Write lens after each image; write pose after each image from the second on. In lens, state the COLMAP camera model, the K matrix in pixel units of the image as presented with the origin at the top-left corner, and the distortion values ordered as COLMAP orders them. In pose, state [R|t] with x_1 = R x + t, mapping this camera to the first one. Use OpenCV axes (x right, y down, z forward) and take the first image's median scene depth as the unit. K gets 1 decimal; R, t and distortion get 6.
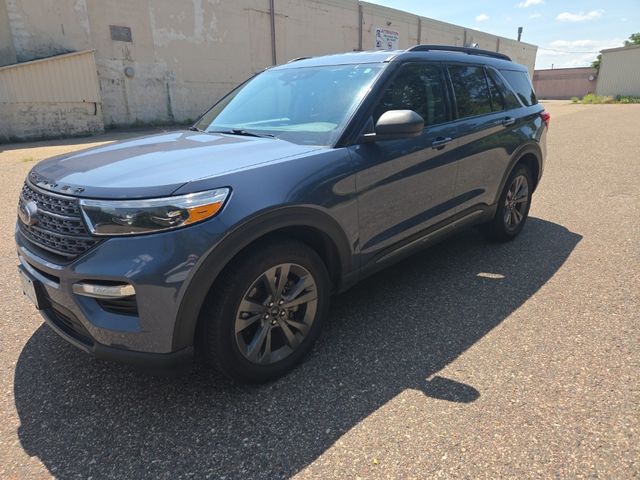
lens RADIAL K [[428.4, 0, 317.4], [0, 428.4, 238.4], [0, 0, 1]] dist [0.069781, -0.054021]
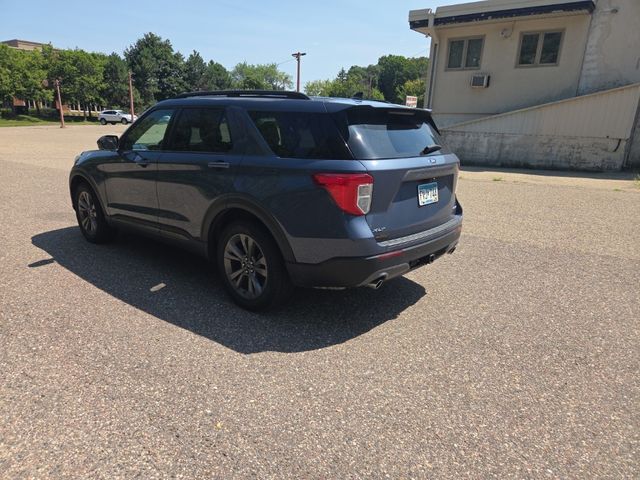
lens RADIAL K [[428.4, 0, 317.6], [0, 428.4, 244.3], [0, 0, 1]] dist [0.069781, -0.054021]
pose [[0.064906, 0.286589, -0.955852, 0.433840], [-0.340635, 0.906700, 0.248722, -0.129782], [0.937953, 0.309453, 0.156473, 0.344751]]
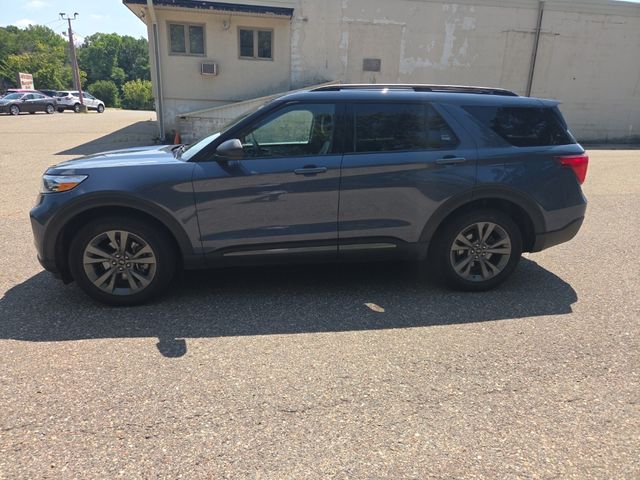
lens RADIAL K [[428.4, 0, 315.8], [0, 428.4, 238.9], [0, 0, 1]] dist [0.069781, -0.054021]
pose [[0.784246, 0.198059, -0.587989, 0.247685], [-0.222031, 0.974511, 0.032115, -0.020868], [0.579362, 0.105365, 0.808231, 0.026916]]
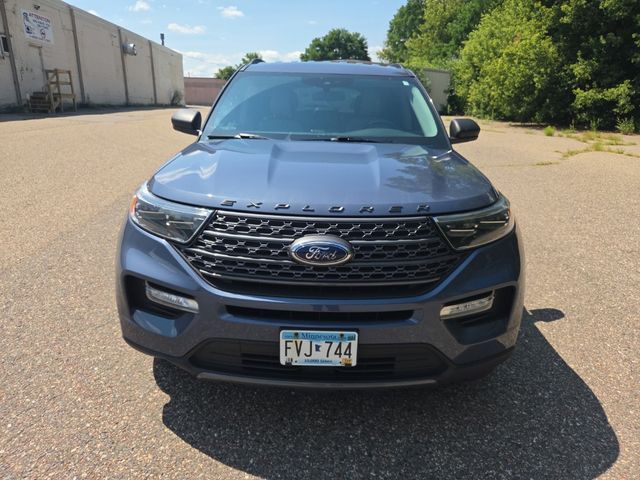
lens RADIAL K [[428.4, 0, 325.7], [0, 428.4, 244.9], [0, 0, 1]] dist [0.069781, -0.054021]
pose [[0.706119, -0.188590, 0.682518, -0.210390], [0.183590, 0.979680, 0.080762, -0.023256], [-0.683879, 0.068276, 0.726393, 0.079804]]
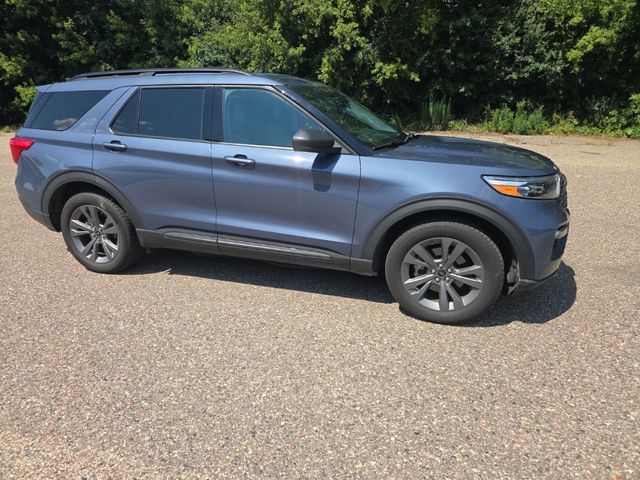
lens RADIAL K [[428.5, 0, 312.6], [0, 428.5, 243.0], [0, 0, 1]] dist [0.069926, -0.052037]
pose [[-0.436265, -0.259924, 0.861459, -0.301401], [0.301978, 0.859555, 0.412279, -0.139662], [-0.847633, 0.440005, -0.296503, 0.415590]]
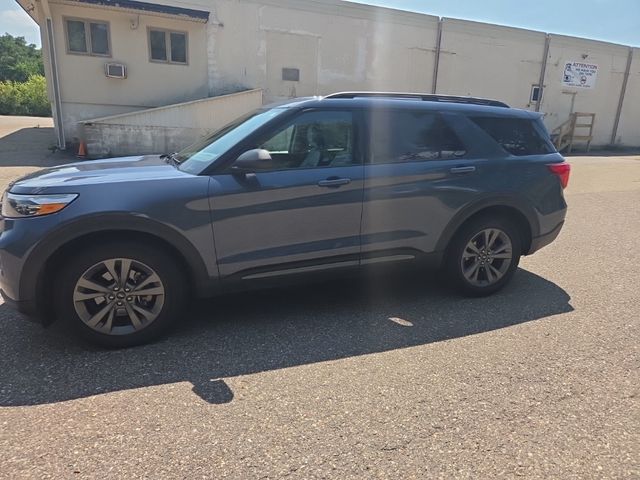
lens RADIAL K [[428.4, 0, 316.6], [0, 428.4, 242.5], [0, 0, 1]] dist [0.069781, -0.054021]
pose [[0.904503, 0.147568, -0.400122, 0.171995], [-0.171181, 0.984954, -0.023708, -0.010074], [0.390603, 0.089937, 0.916155, 0.004864]]
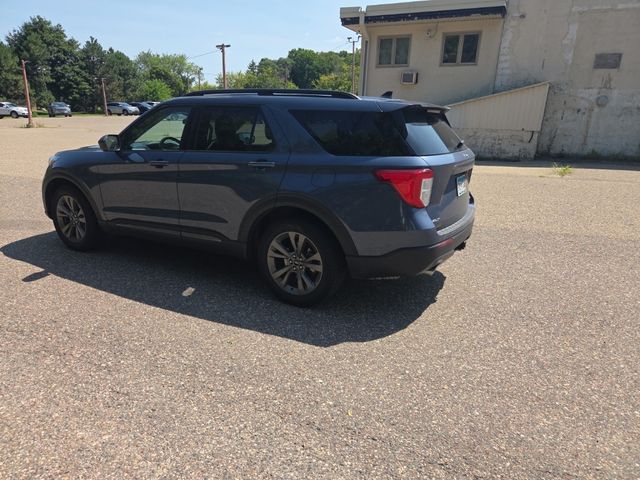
lens RADIAL K [[428.4, 0, 321.0], [0, 428.4, 241.9], [0, 0, 1]] dist [0.069781, -0.054021]
pose [[0.267235, 0.285803, -0.920273, 0.429011], [-0.329198, 0.924626, 0.191560, -0.103726], [0.905657, 0.251760, 0.341178, 0.261989]]
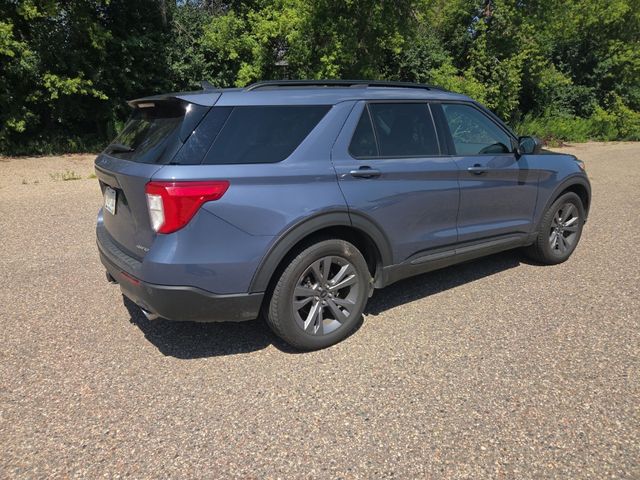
lens RADIAL K [[428.4, 0, 313.2], [0, 428.4, 234.6], [0, 0, 1]] dist [0.069781, -0.054021]
pose [[-0.982149, -0.019730, 0.187065, 0.012398], [0.087657, 0.831894, 0.547968, -0.218501], [-0.166430, 0.554584, -0.815315, 0.628525]]
